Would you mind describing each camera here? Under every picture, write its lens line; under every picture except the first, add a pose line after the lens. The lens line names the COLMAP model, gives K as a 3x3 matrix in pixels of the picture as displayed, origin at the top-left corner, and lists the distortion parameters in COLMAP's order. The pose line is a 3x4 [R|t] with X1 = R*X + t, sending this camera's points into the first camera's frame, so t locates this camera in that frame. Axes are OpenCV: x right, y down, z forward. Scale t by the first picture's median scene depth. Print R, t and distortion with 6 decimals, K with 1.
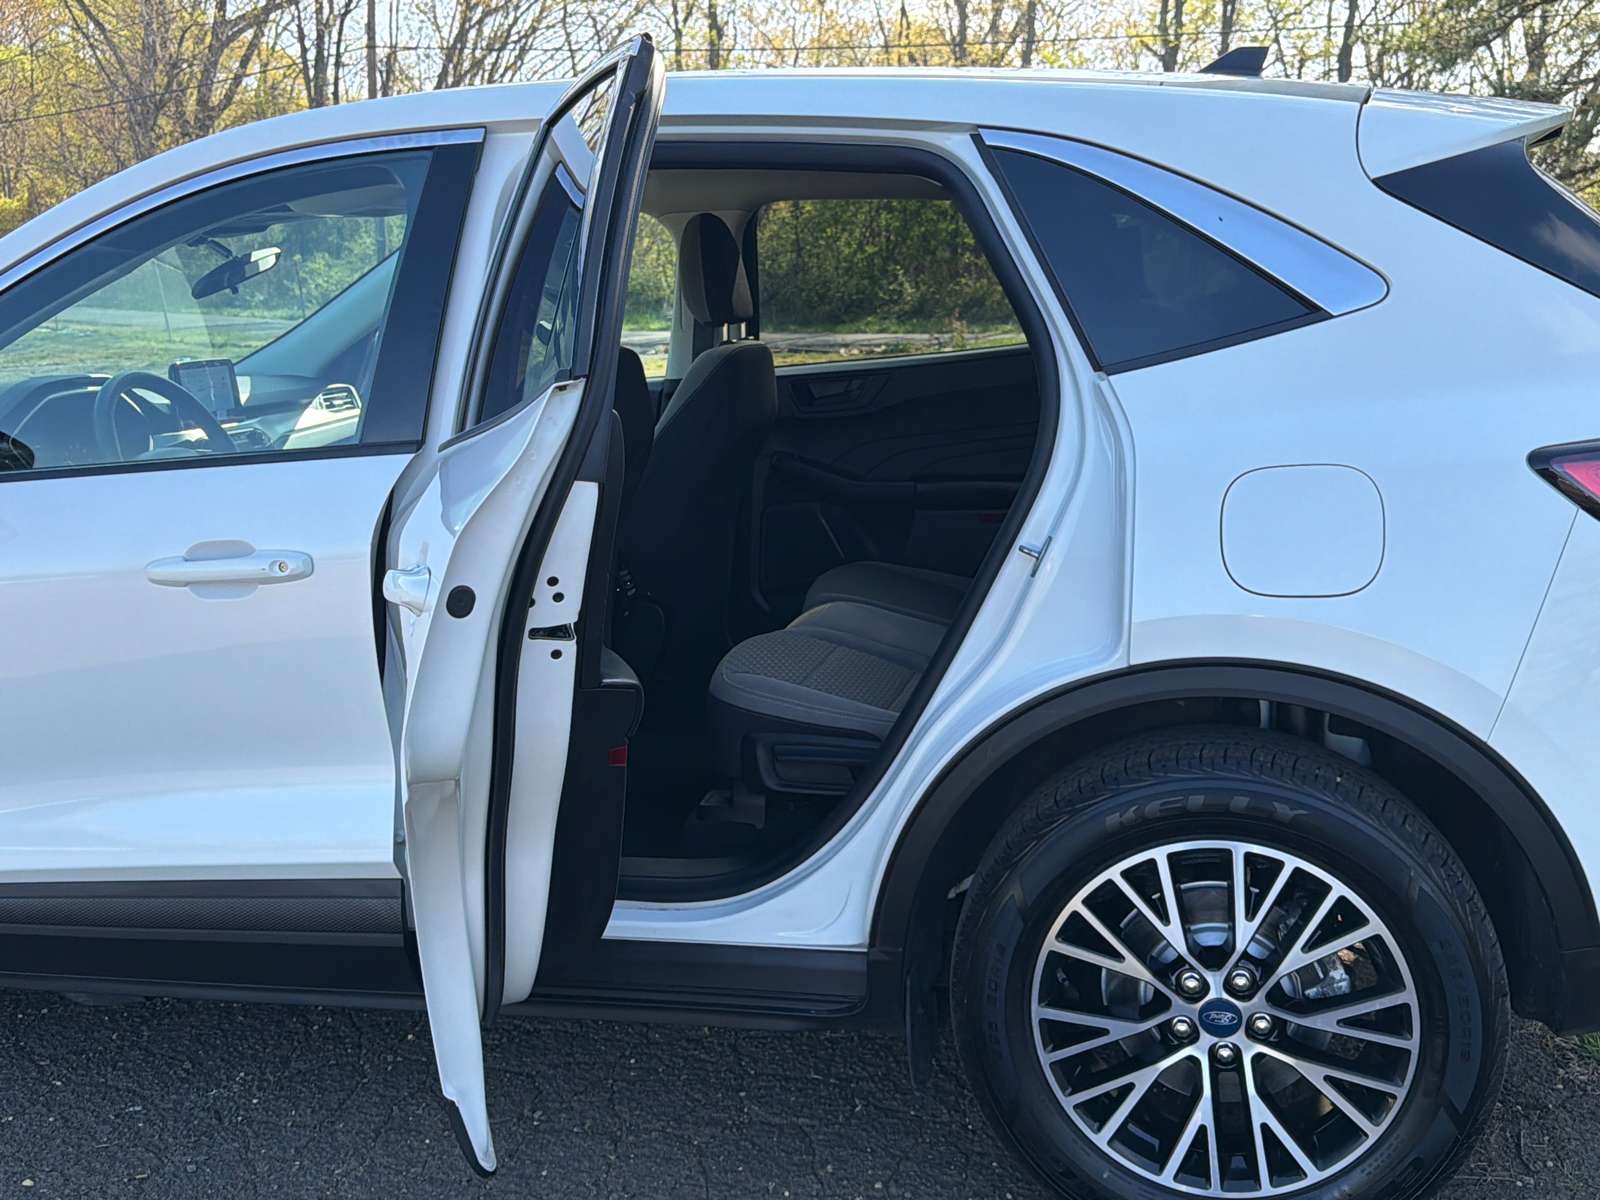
lens RADIAL K [[1765.2, 0, 802.5], [0, 1765.2, 595.0], [0, 0, 1]] dist [0.044628, 0.000000]
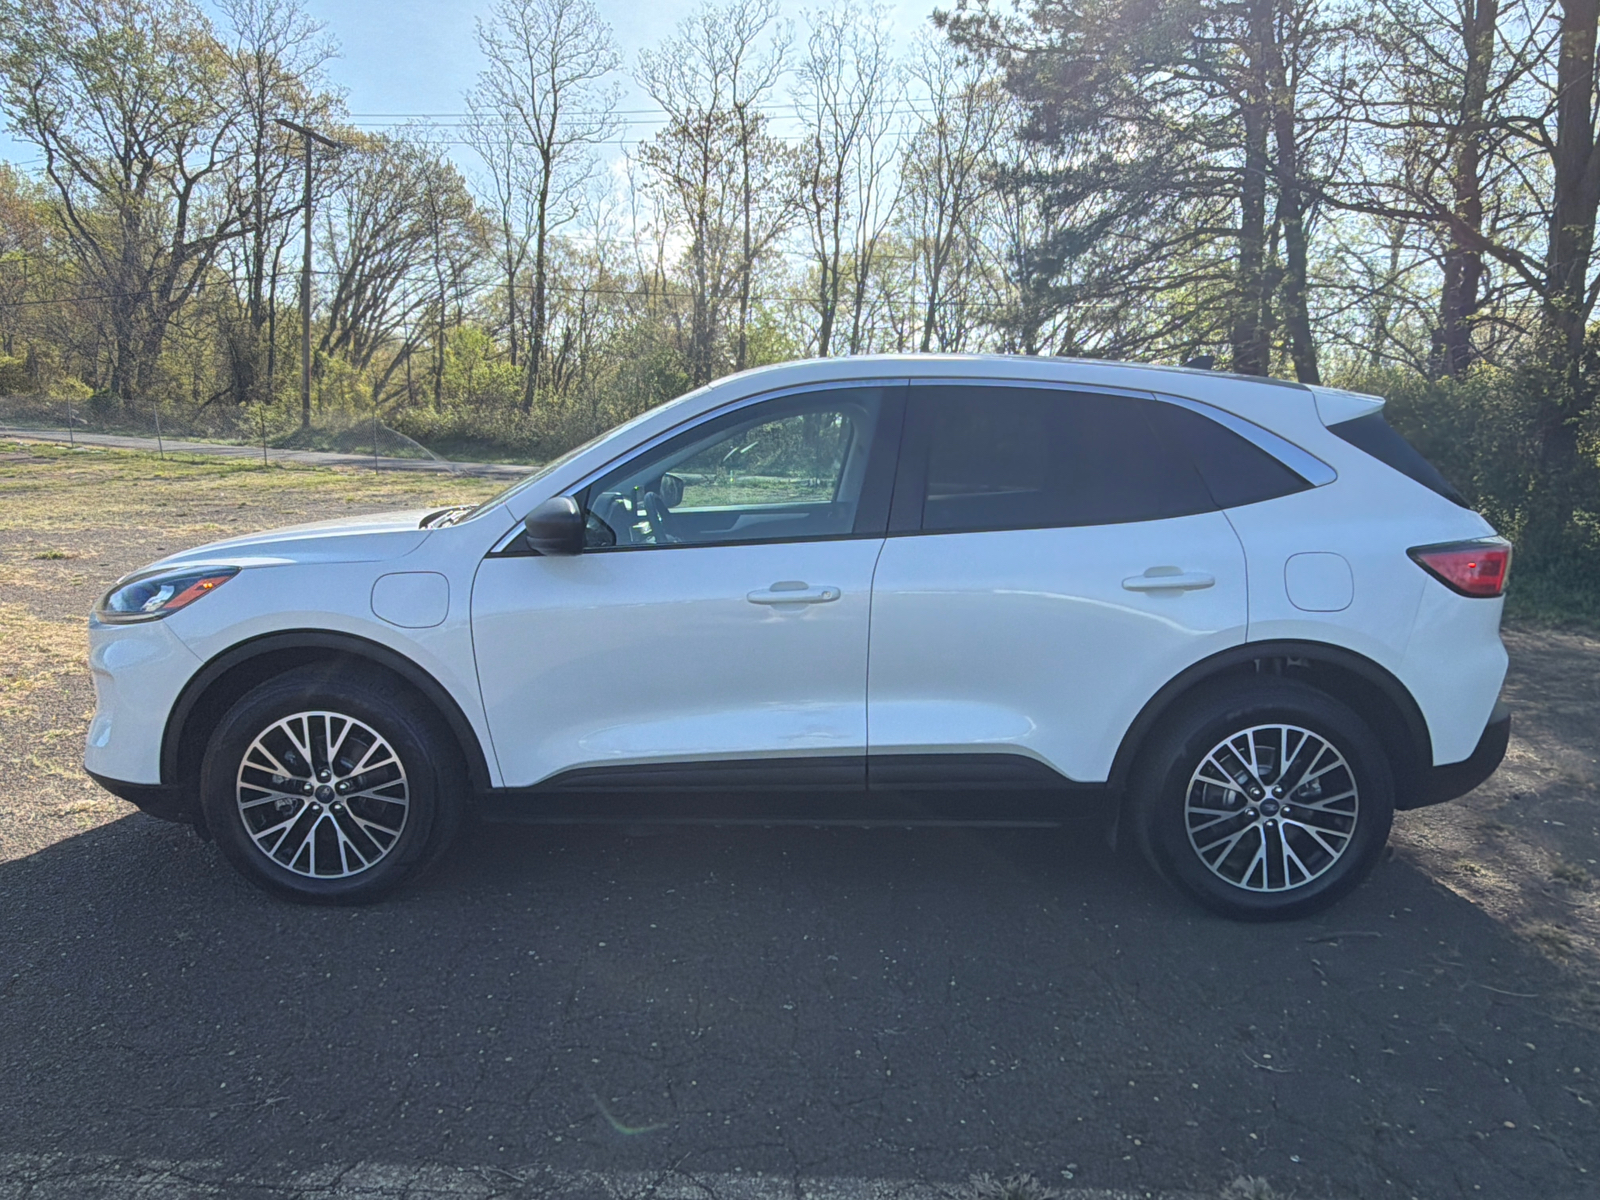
lens RADIAL K [[1146.6, 0, 811.2], [0, 1146.6, 596.5], [0, 0, 1]] dist [0.004384, -0.000600]
pose [[0.974464, 0.010605, 0.224294, -0.620201], [-0.001288, 0.999132, -0.041645, 0.040222], [-0.224540, 0.040292, 0.973631, -0.244412]]
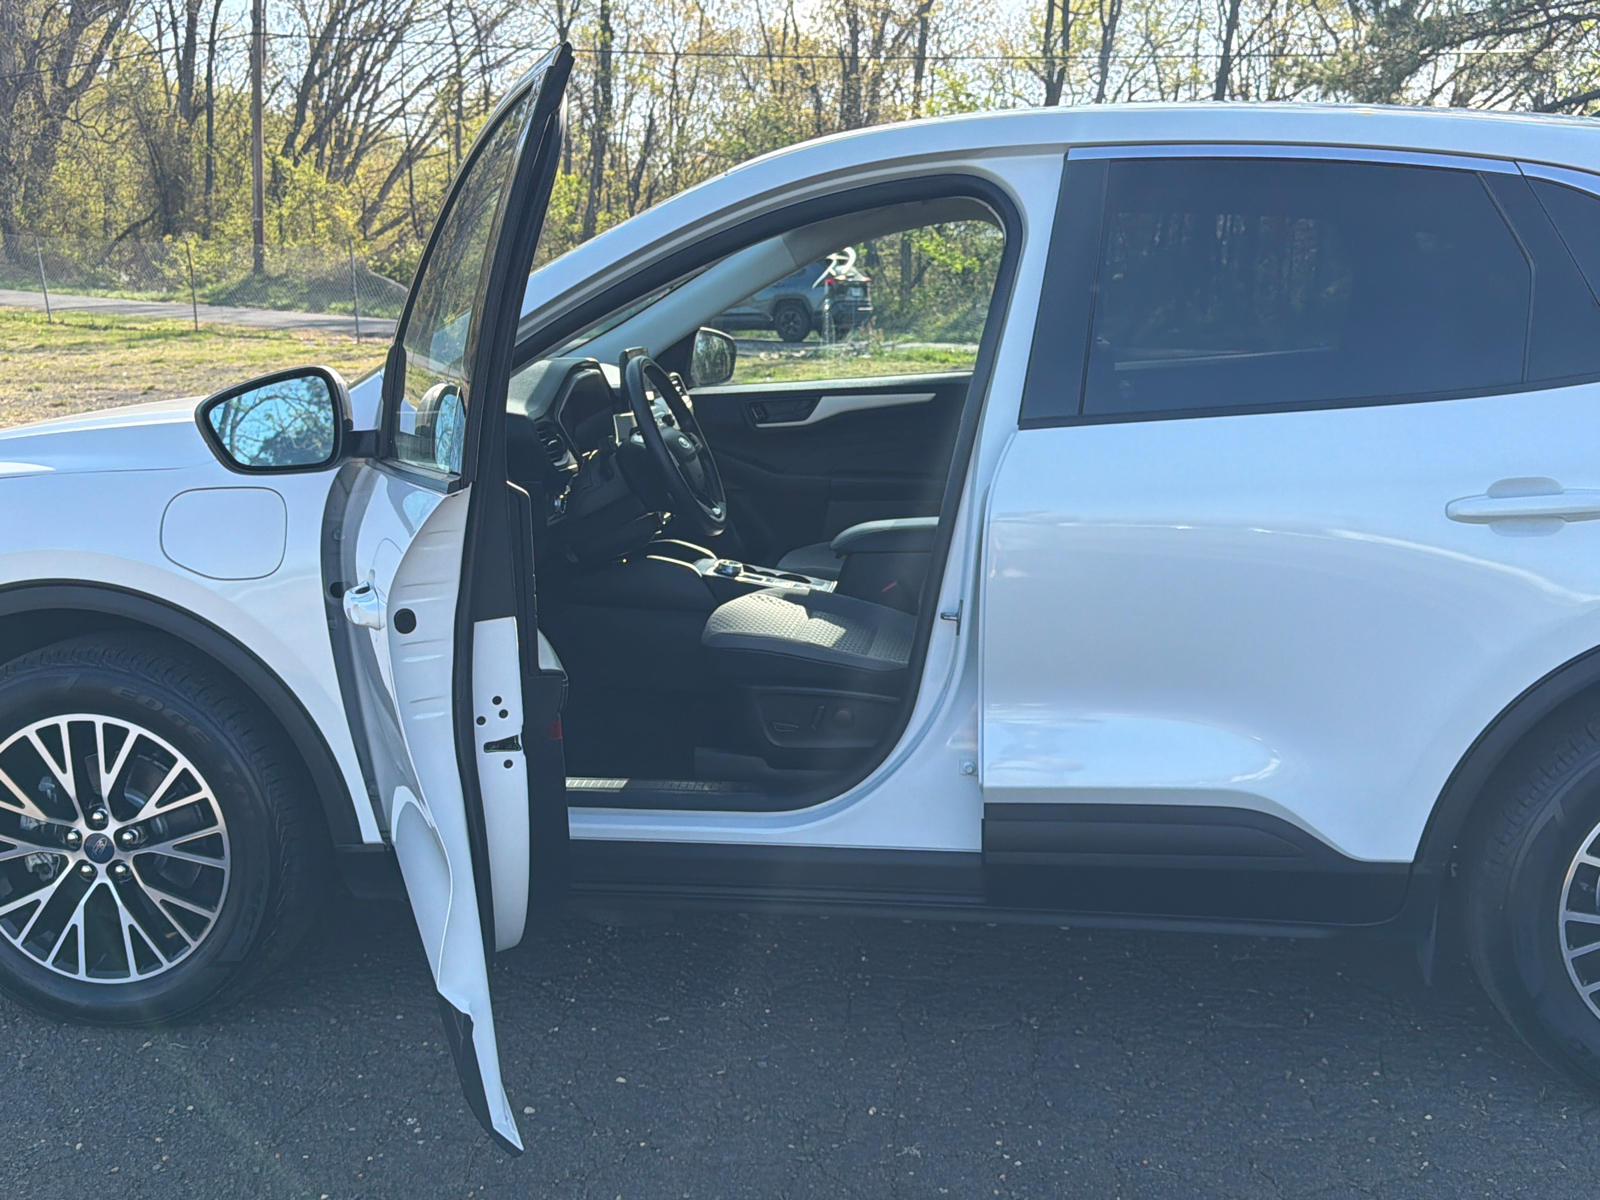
lens RADIAL K [[1765.2, 0, 807.9], [0, 1765.2, 602.9], [0, 0, 1]] dist [0.044628, 0.000000]
pose [[0.994843, 0.010085, 0.100921, -0.492126], [-0.010178, 0.999948, 0.000411, 0.033463], [-0.100911, -0.001436, 0.994894, -0.125975]]
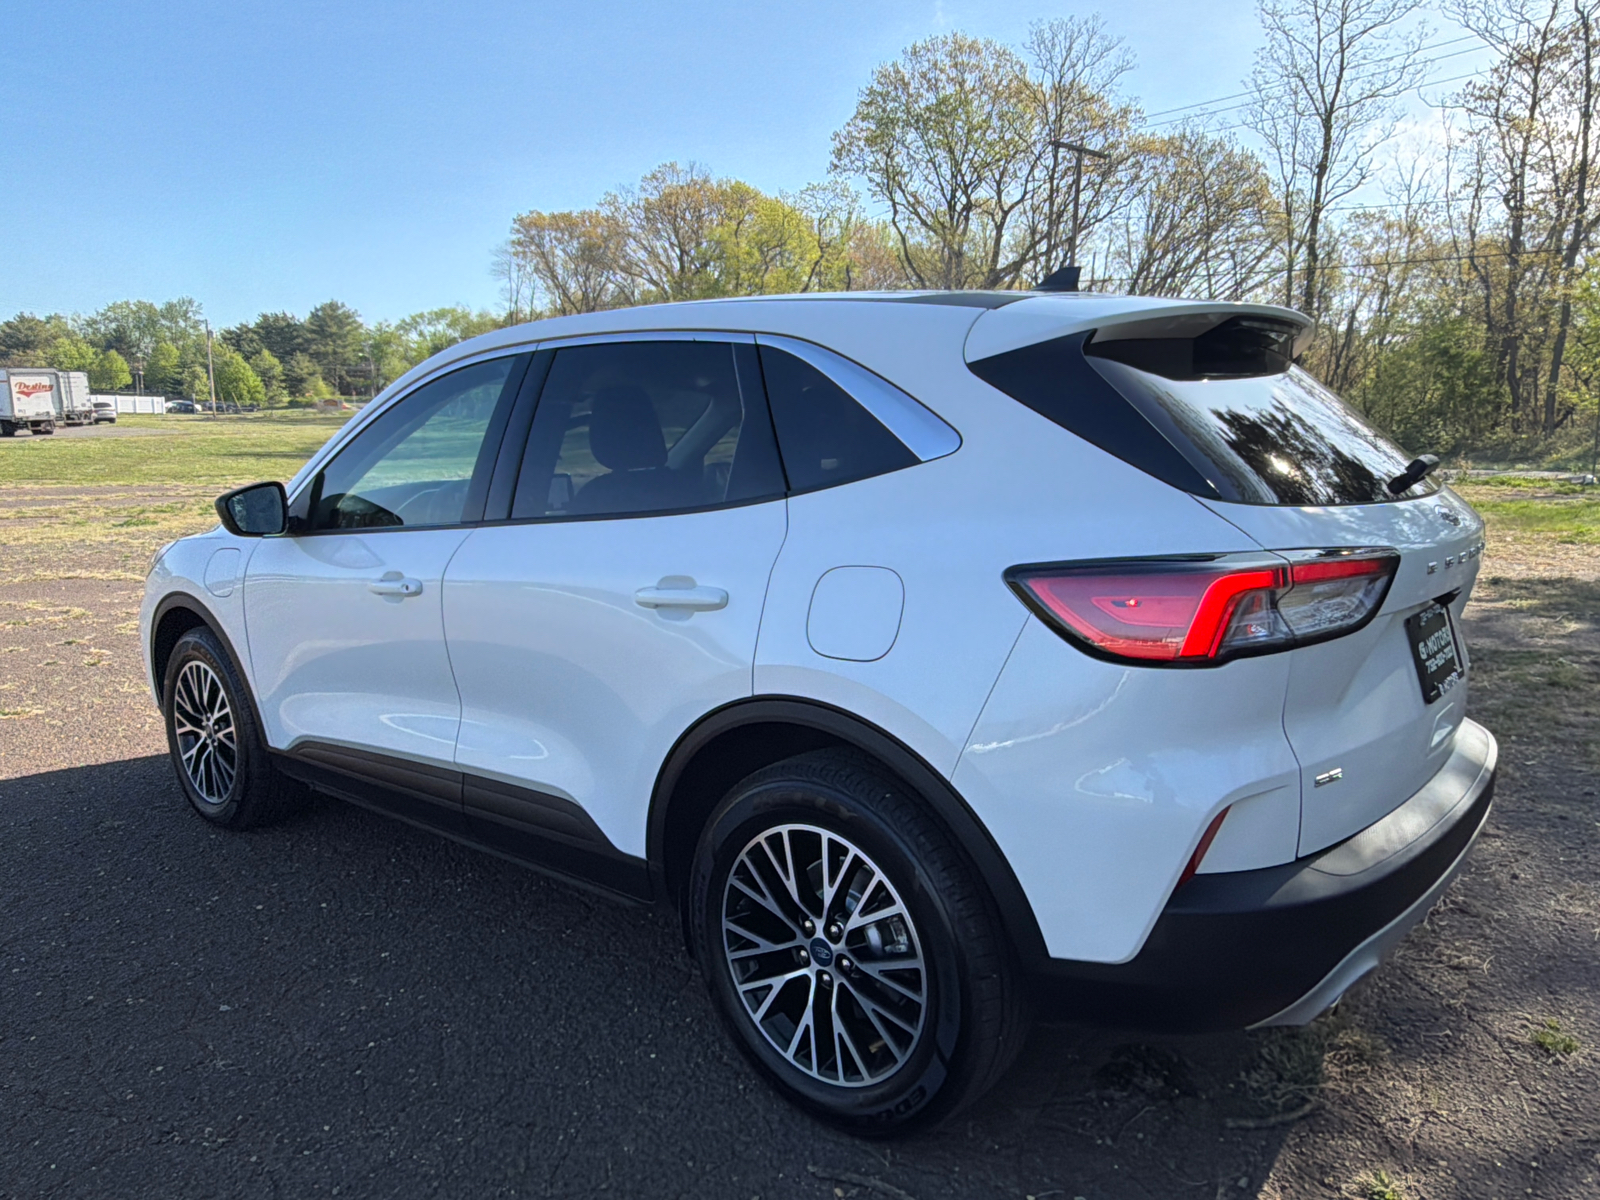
lens RADIAL K [[1146.6, 0, 798.0], [0, 1146.6, 595.6], [0, 0, 1]] dist [0.004384, -0.000600]
pose [[0.881608, 0.077037, -0.465654, 0.619352], [-0.091614, 0.995756, -0.008714, -0.035618], [0.463006, 0.050343, 0.884924, 0.164049]]
